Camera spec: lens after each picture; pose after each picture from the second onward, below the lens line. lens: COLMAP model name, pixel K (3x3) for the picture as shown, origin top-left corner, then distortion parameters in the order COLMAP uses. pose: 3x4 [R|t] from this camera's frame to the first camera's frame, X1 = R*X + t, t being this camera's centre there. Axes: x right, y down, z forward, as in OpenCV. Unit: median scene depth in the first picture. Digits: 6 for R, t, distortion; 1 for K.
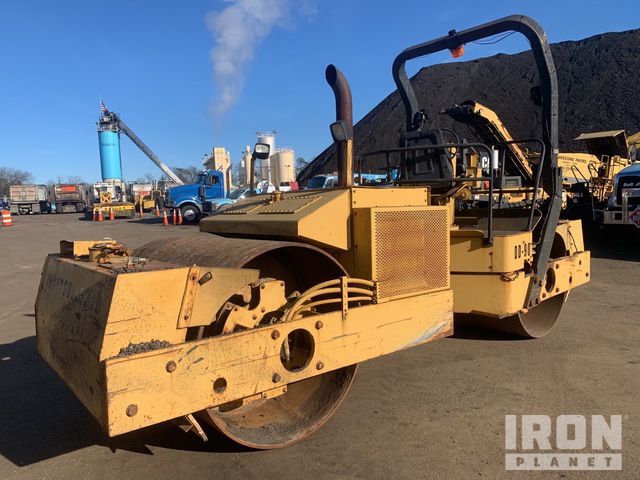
lens RADIAL K [[478.9, 0, 315.6], [0, 478.9, 240.9], [0, 0, 1]] dist [0.044169, -0.009791]
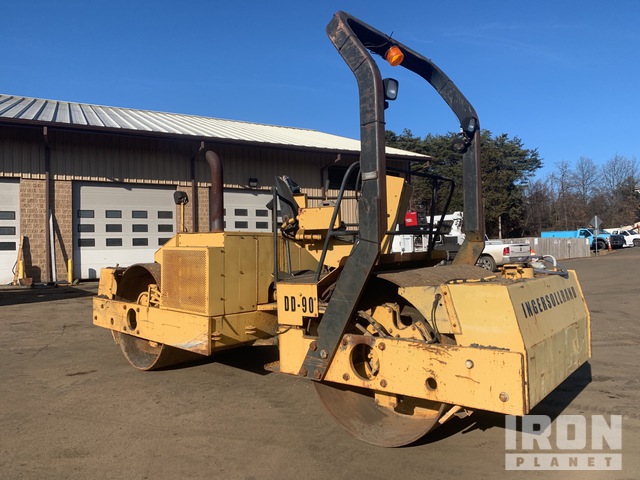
lens RADIAL K [[478.9, 0, 317.4], [0, 478.9, 238.2], [0, 0, 1]] dist [0.044169, -0.009791]
pose [[0.149967, 0.026634, -0.988332, 1.308928], [-0.060177, 0.998030, 0.017764, -0.116271], [0.986858, 0.056811, 0.151274, 0.936556]]
